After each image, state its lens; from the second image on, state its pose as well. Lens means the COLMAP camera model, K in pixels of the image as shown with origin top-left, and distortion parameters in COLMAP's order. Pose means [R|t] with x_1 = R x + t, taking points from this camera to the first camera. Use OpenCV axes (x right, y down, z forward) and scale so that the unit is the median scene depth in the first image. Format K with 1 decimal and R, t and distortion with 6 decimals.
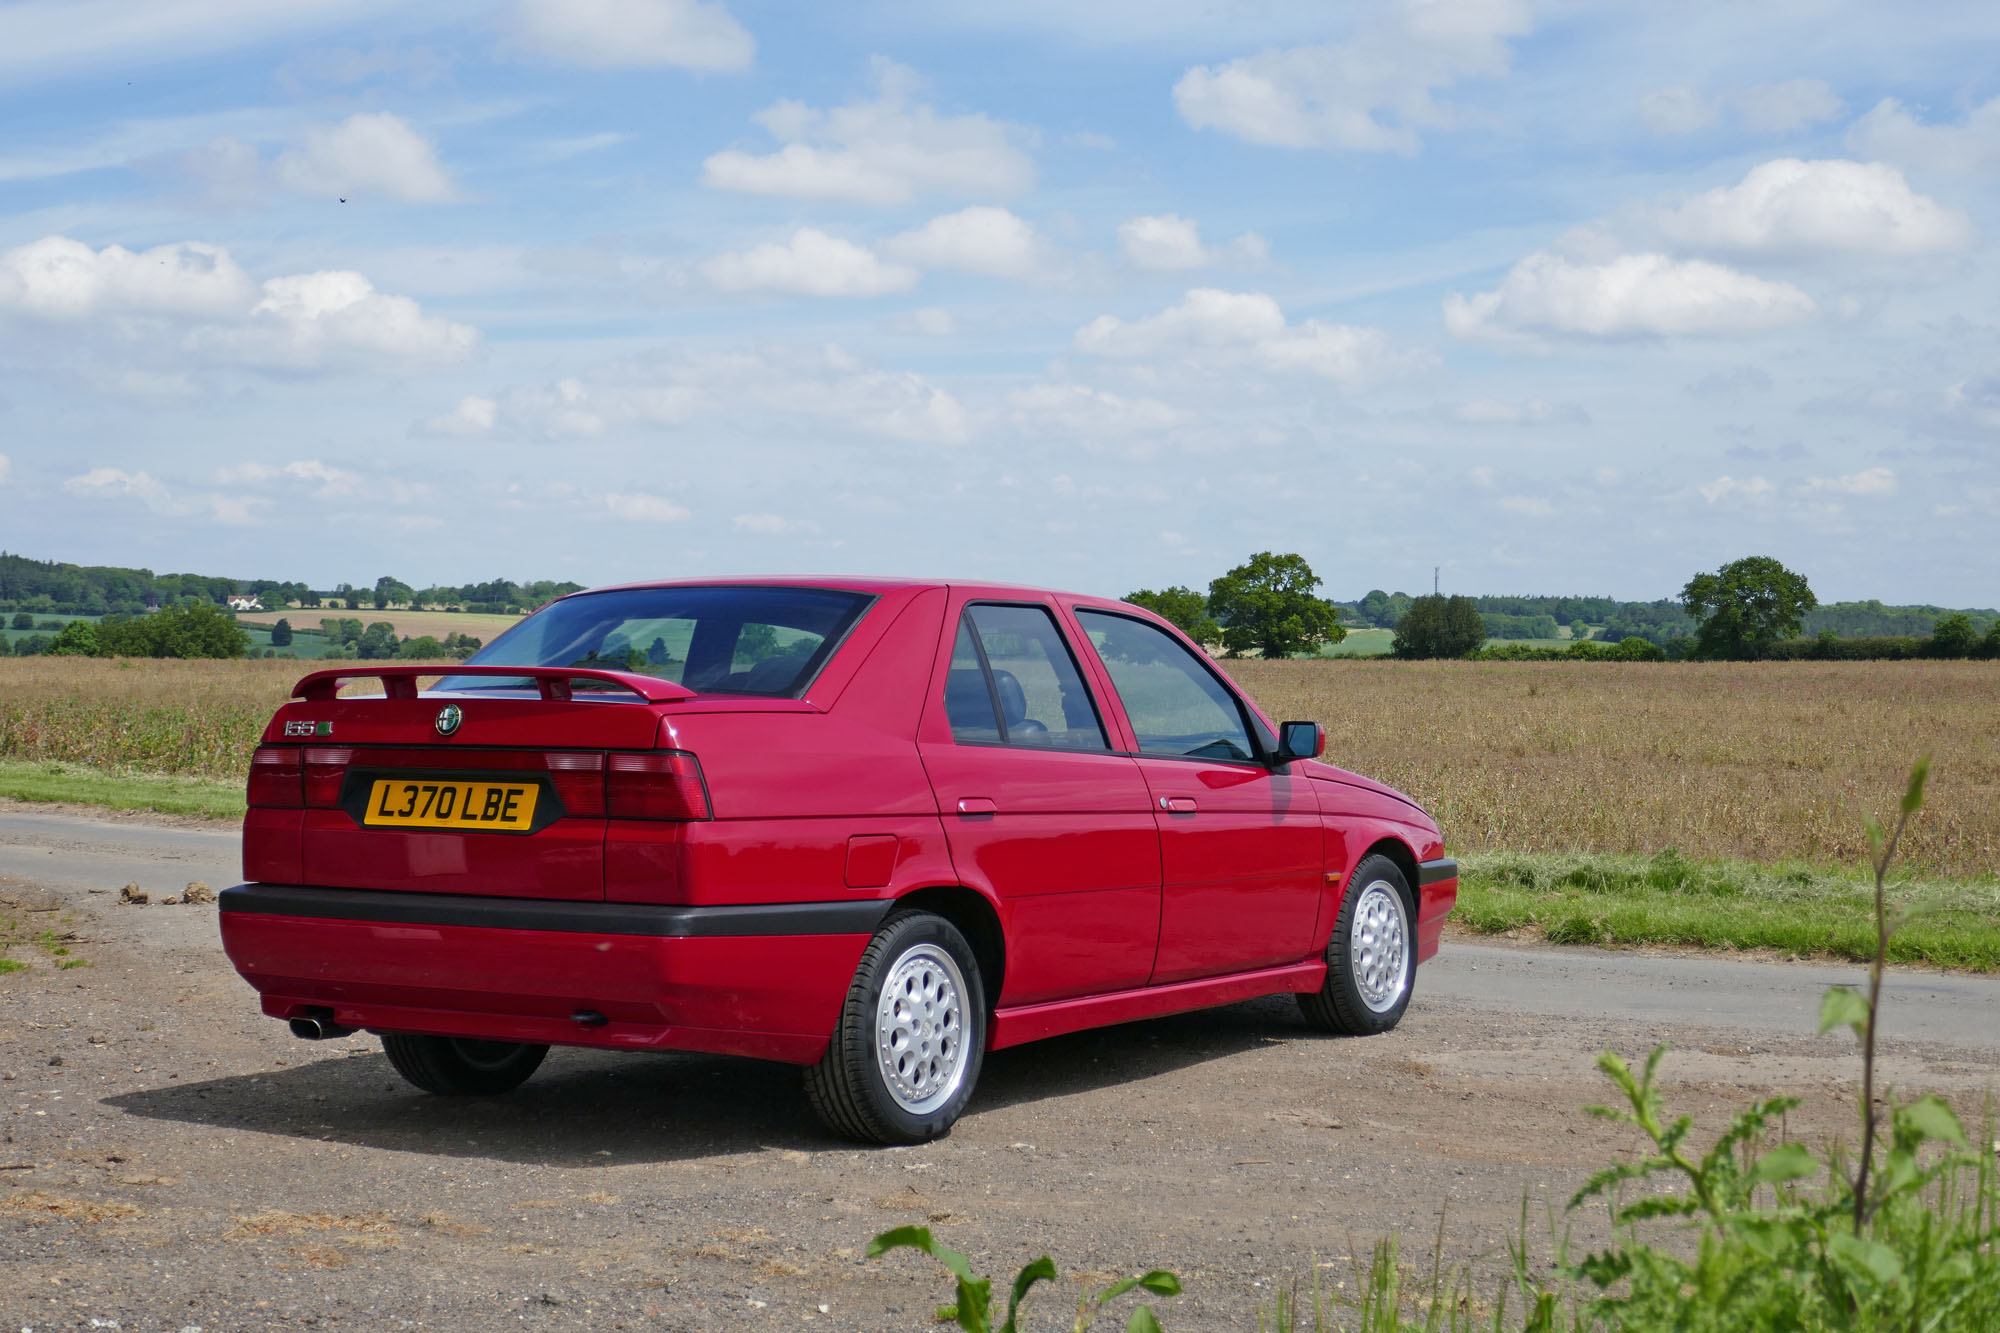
lens RADIAL K [[3020.5, 0, 1000.0], [0, 3020.5, 666.5], [0, 0, 1]] dist [-0.007918, -0.127236]
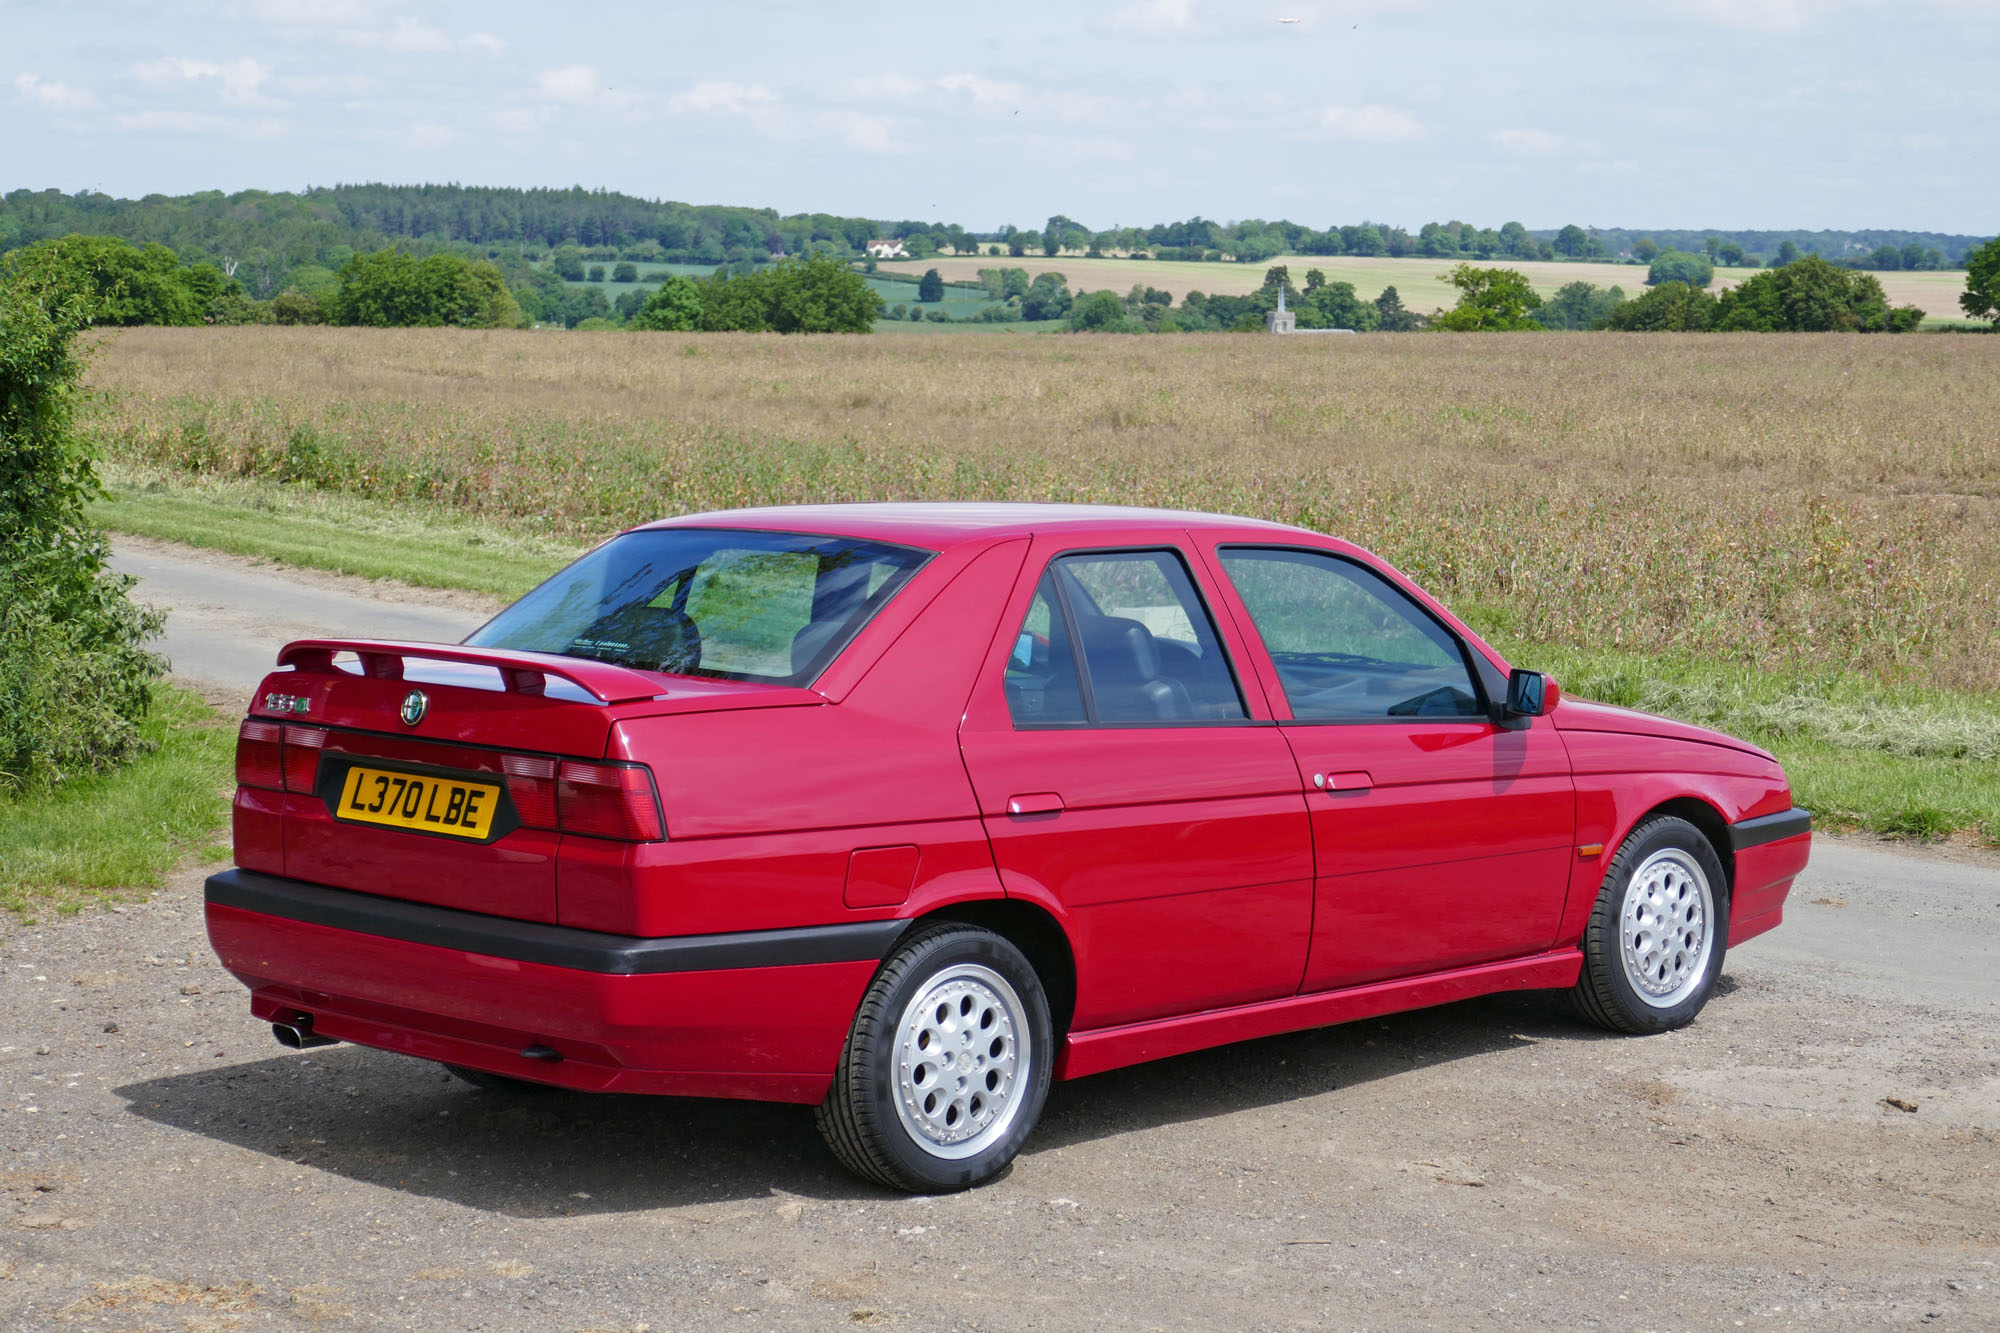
lens RADIAL K [[3774.2, 0, 1000.0], [0, 3774.2, 666.5], [0, 0, 1]] dist [0.163947, -1.210333]
pose [[0.976408, 0.019977, -0.215010, 0.195258], [-0.000495, 0.995916, 0.090285, -0.082321], [0.215935, -0.088048, 0.972430, -0.041921]]
